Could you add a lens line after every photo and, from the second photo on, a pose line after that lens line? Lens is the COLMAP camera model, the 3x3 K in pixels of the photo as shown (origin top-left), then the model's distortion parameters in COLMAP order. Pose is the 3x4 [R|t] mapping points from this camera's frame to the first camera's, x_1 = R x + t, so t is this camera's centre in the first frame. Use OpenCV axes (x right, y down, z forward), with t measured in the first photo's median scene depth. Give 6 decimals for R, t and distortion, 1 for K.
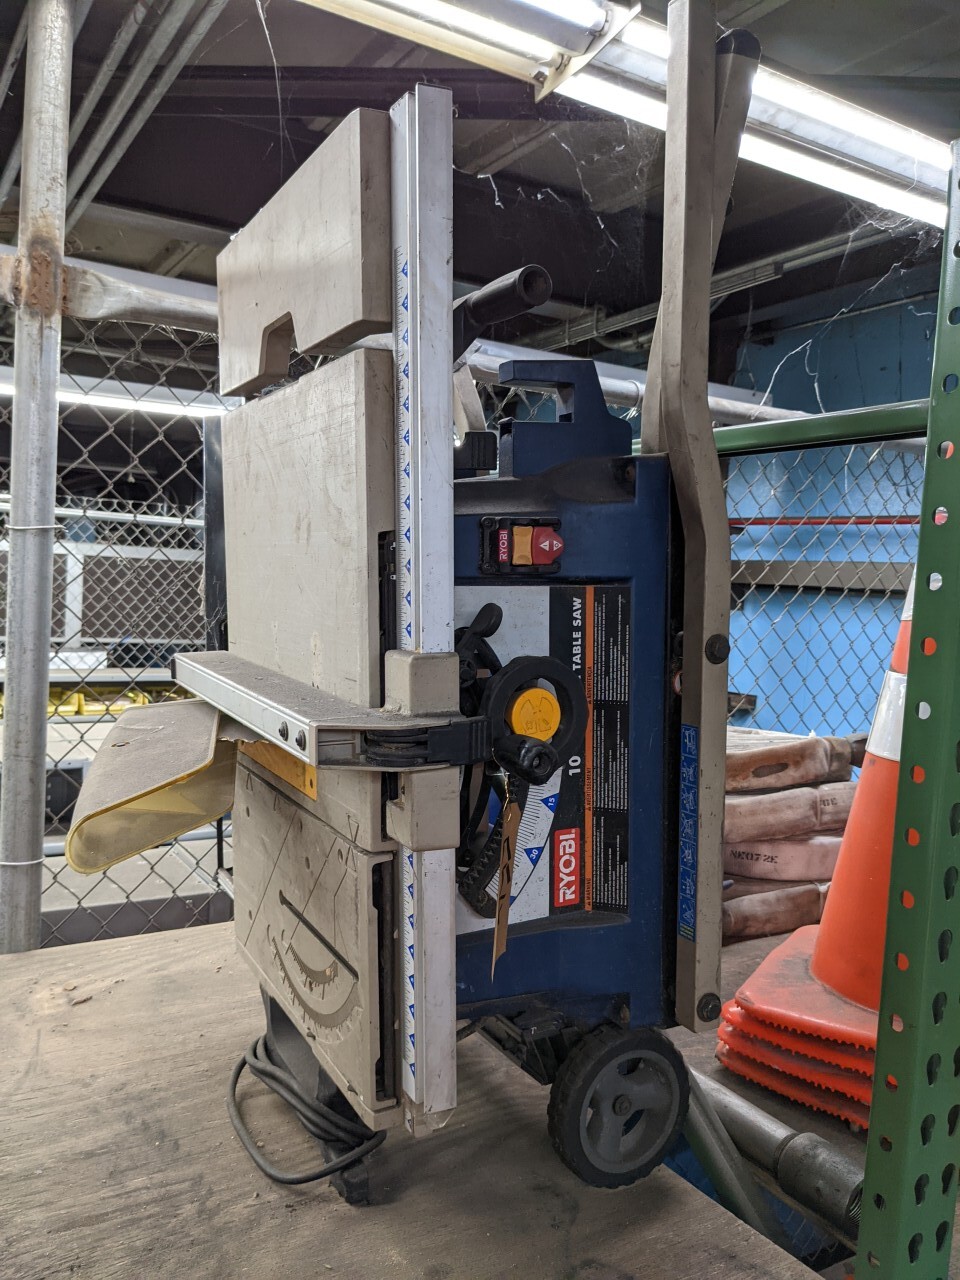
lens RADIAL K [[1024.4, 0, 476.8], [0, 1024.4, 626.9], [0, 0, 1]] dist [0.097288, -0.146894]
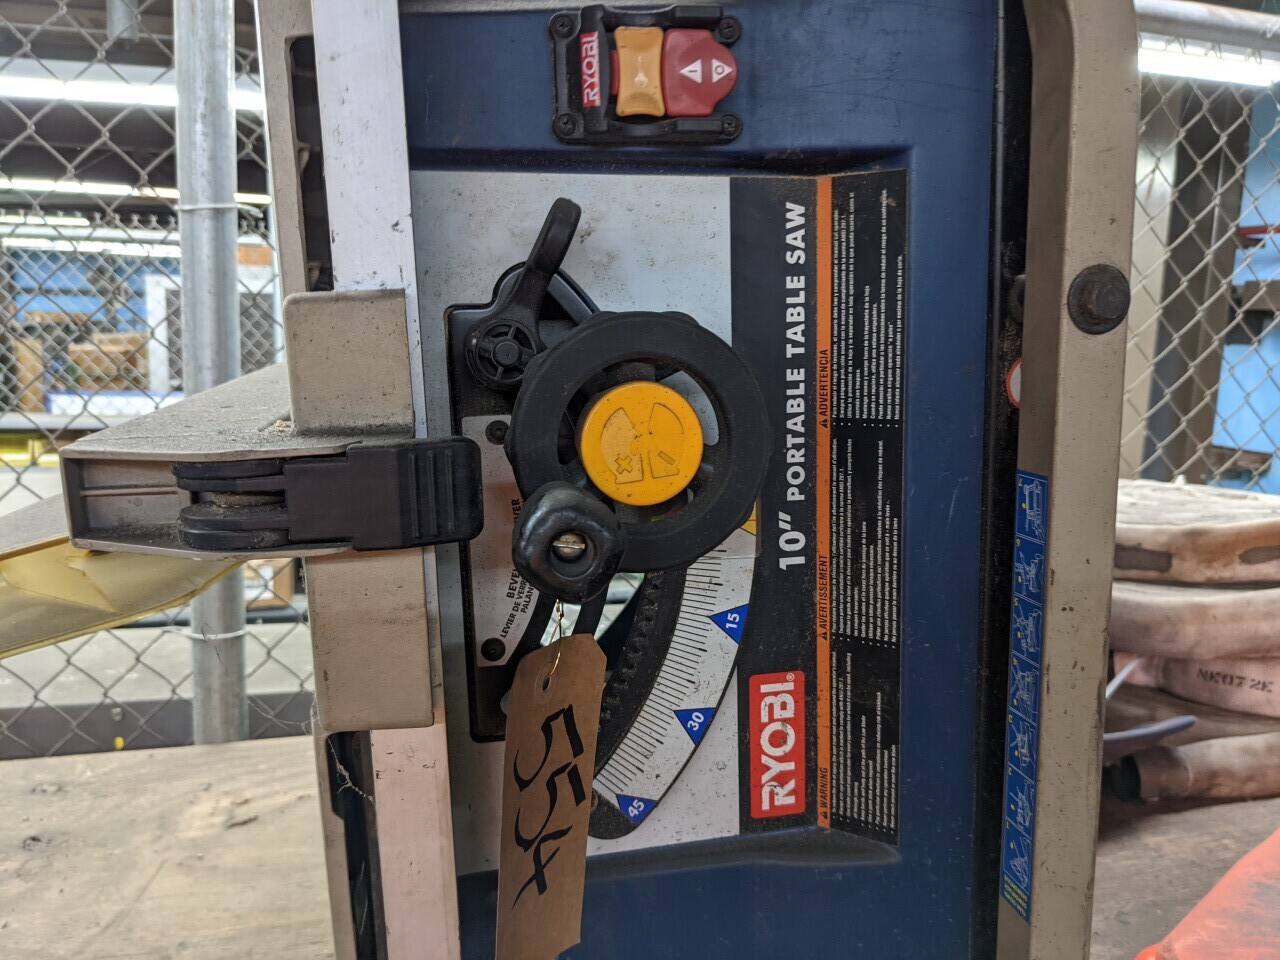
lens RADIAL K [[1106.6, 0, 637.0], [0, 1106.6, 483.8], [0, 0, 1]] dist [0.083066, -0.193387]
pose [[0.966414, 0.020553, -0.256168, 0.160111], [0.004772, 0.995190, 0.097851, 0.049976], [0.256947, -0.095787, 0.961667, 0.465941]]
